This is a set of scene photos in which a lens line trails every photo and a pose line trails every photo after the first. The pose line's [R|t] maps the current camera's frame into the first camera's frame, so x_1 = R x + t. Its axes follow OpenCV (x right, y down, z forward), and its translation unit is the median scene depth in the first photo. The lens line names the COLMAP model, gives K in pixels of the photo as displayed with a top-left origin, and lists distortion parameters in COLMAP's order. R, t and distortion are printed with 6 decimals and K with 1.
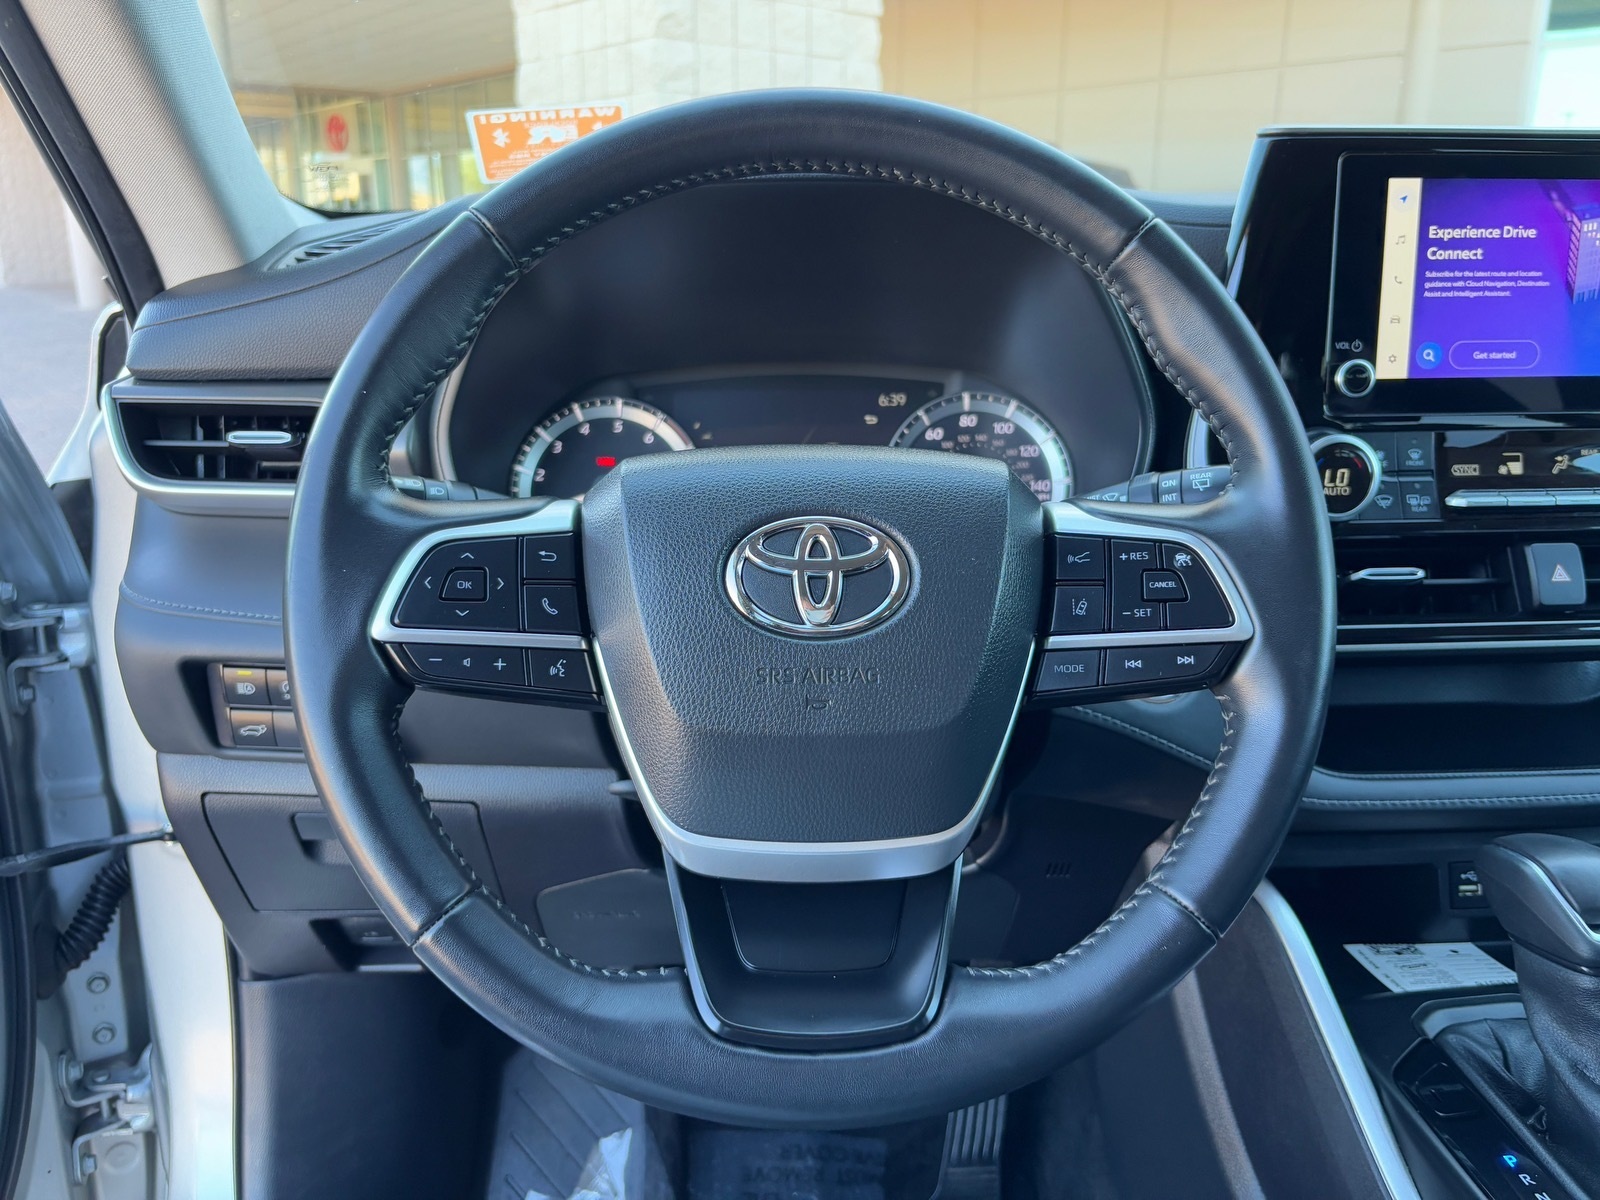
lens RADIAL K [[1213.4, 0, 817.4], [0, 1213.4, 593.4], [0, 0, 1]] dist [0.076717, -0.114139]
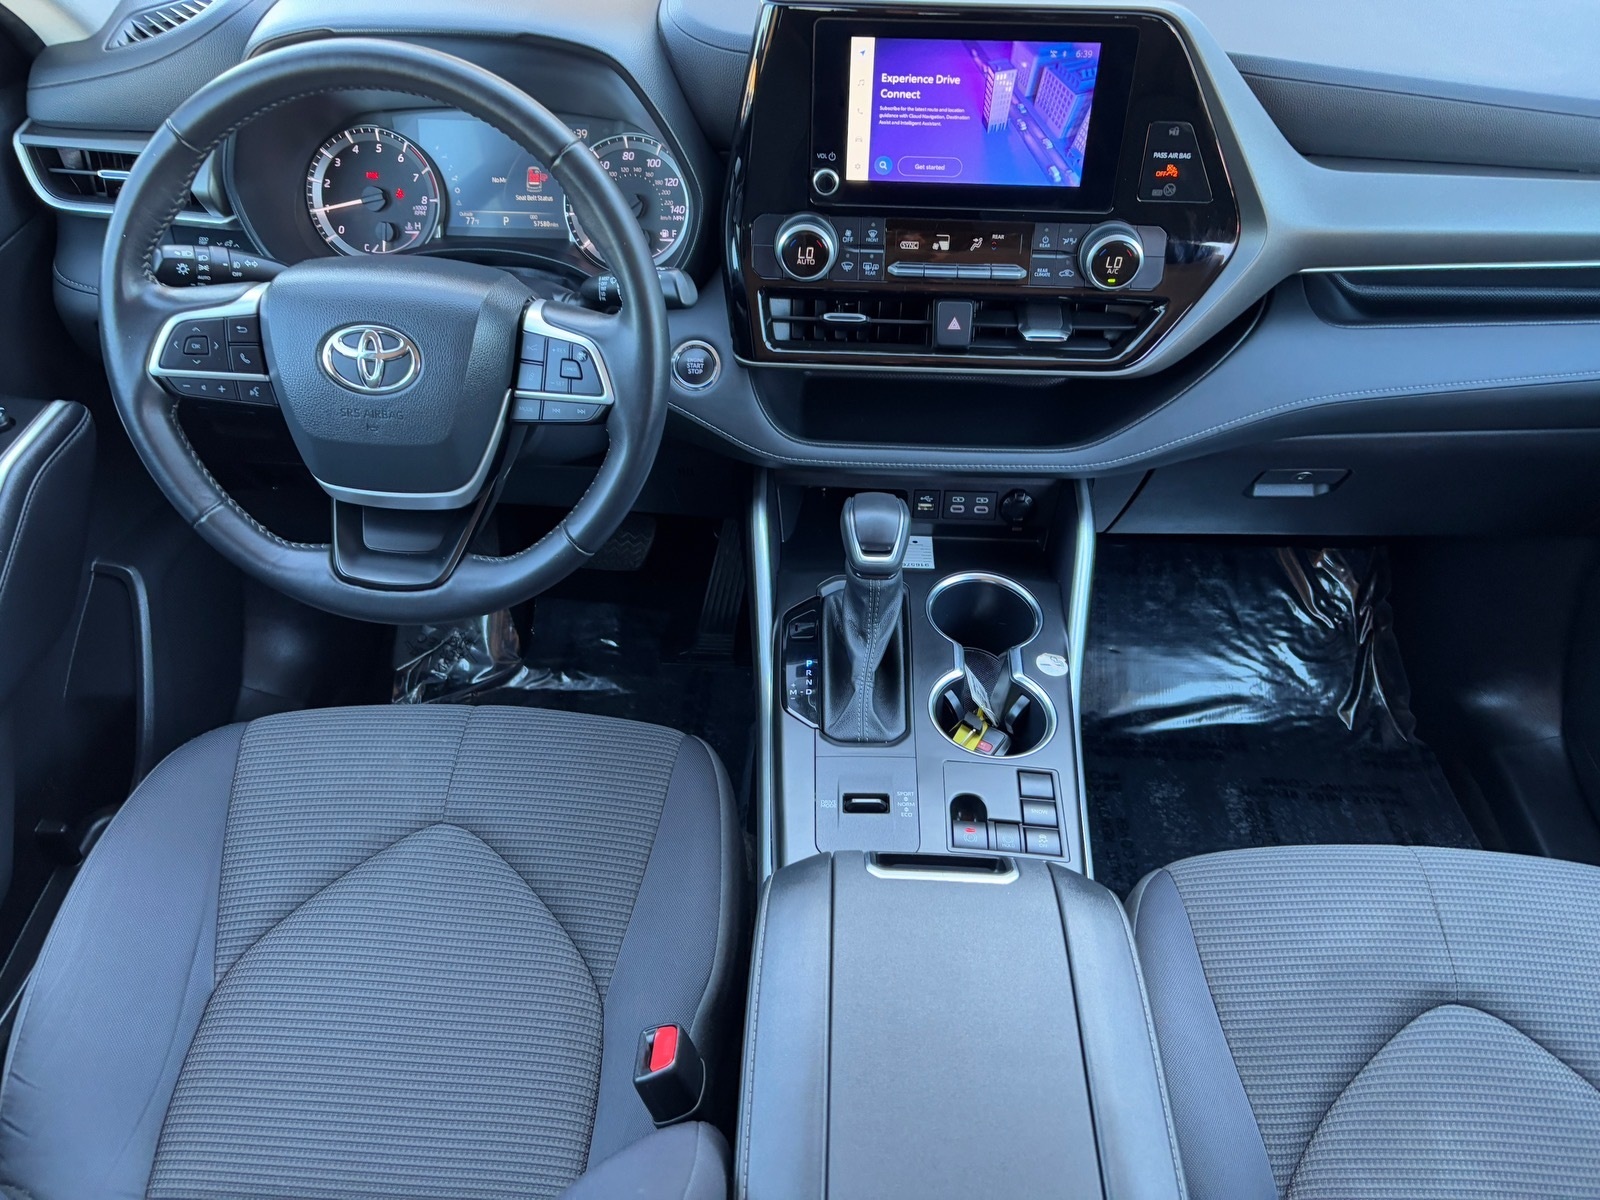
lens RADIAL K [[1214.8, 0, 800.0], [0, 1214.8, 600.0], [0, 0, 1]] dist [0.015211, -0.008143]
pose [[0.994737, 0.080192, -0.063784, 0.537089], [-0.046013, 0.905795, 0.421210, -0.332694], [0.091552, -0.416058, 0.904718, -0.529621]]
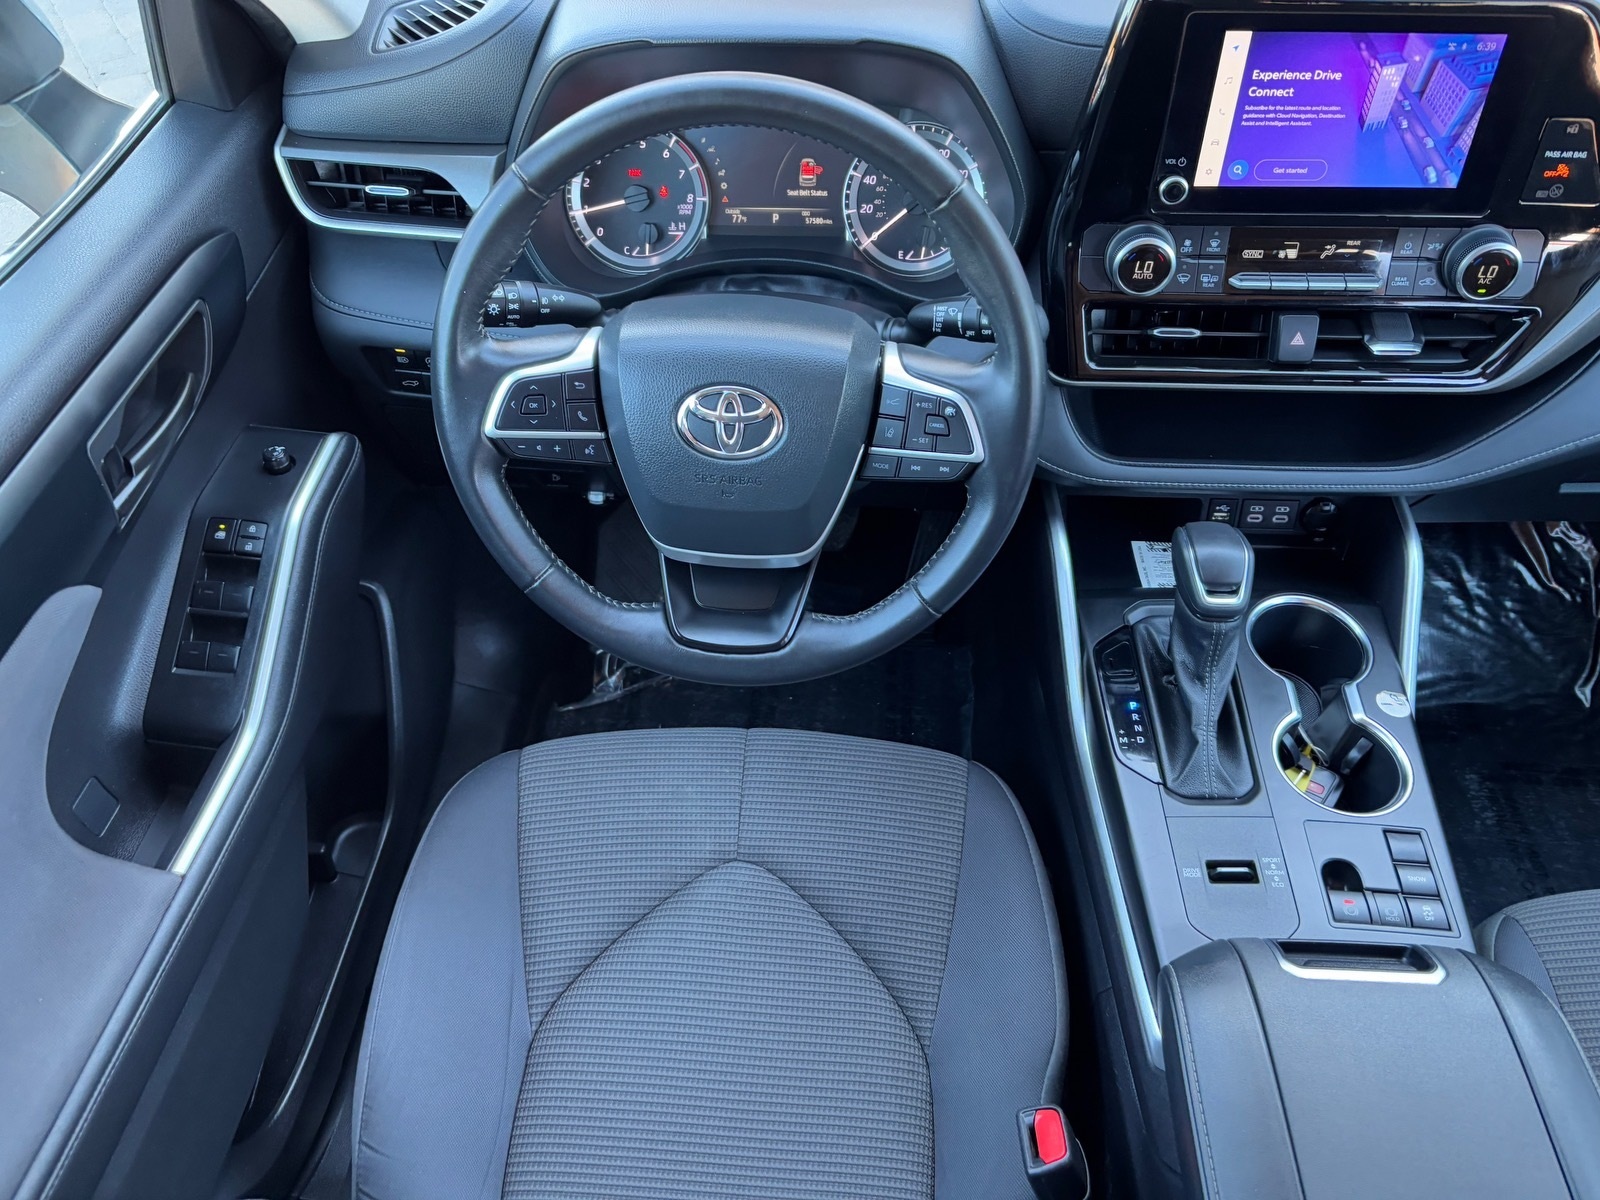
lens RADIAL K [[1210.6, 0, 800.0], [0, 1210.6, 600.0], [0, 0, 1]] dist [0.047182, -0.068642]
pose [[0.993849, 0.074647, -0.081811, 0.173880], [-0.023108, 0.862223, 0.506002, -0.449469], [0.108311, -0.500999, 0.858644, -0.406610]]
